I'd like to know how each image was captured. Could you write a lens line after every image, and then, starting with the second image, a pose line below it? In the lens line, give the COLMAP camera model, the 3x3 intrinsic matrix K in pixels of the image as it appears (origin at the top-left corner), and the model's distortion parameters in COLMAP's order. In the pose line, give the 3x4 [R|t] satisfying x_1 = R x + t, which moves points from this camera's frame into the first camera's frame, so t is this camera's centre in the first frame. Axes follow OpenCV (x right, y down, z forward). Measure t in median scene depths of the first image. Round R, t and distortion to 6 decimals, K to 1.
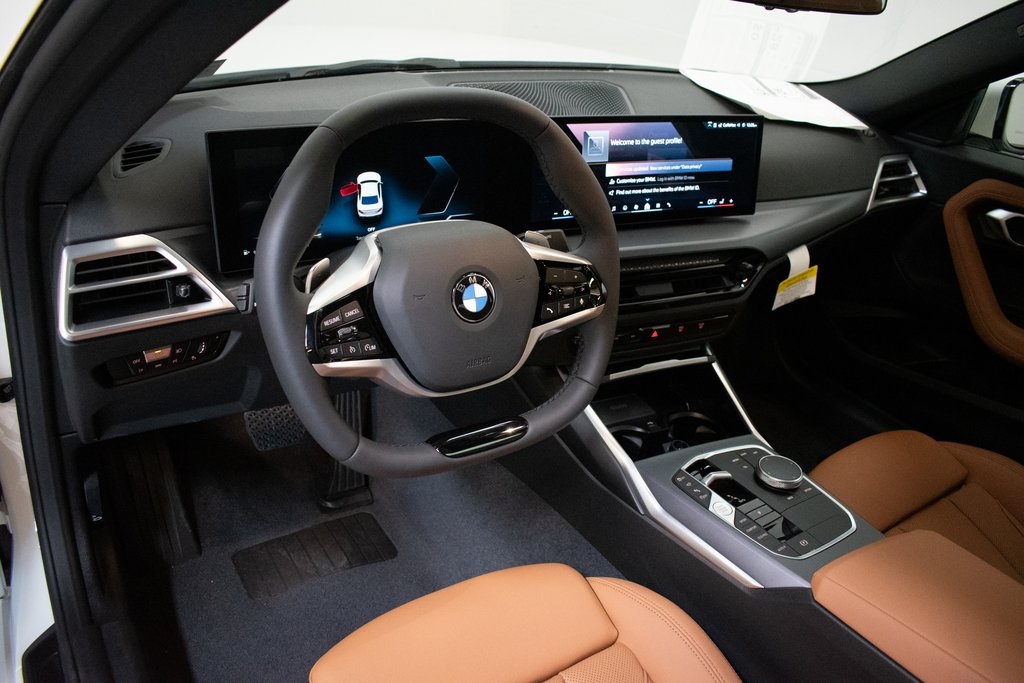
lens RADIAL K [[803.6, 0, 512.0], [0, 803.6, 348.7], [0, 0, 1]] dist [-0.091642, 0.006082]
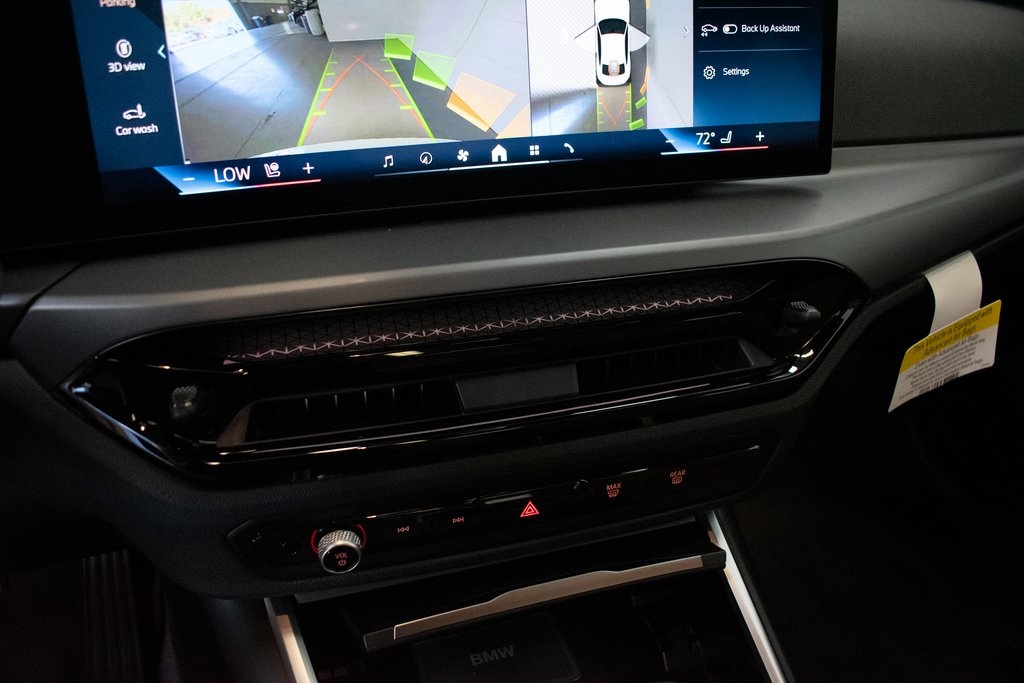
lens RADIAL K [[803.6, 0, 507.4], [0, 803.6, 338.7], [0, 0, 1]] dist [-0.091642, 0.006082]
pose [[0.985967, -0.009880, -0.166645, 0.223618], [0.002762, 0.999076, -0.042893, -0.077394], [0.166915, 0.041831, 0.985084, 0.630407]]
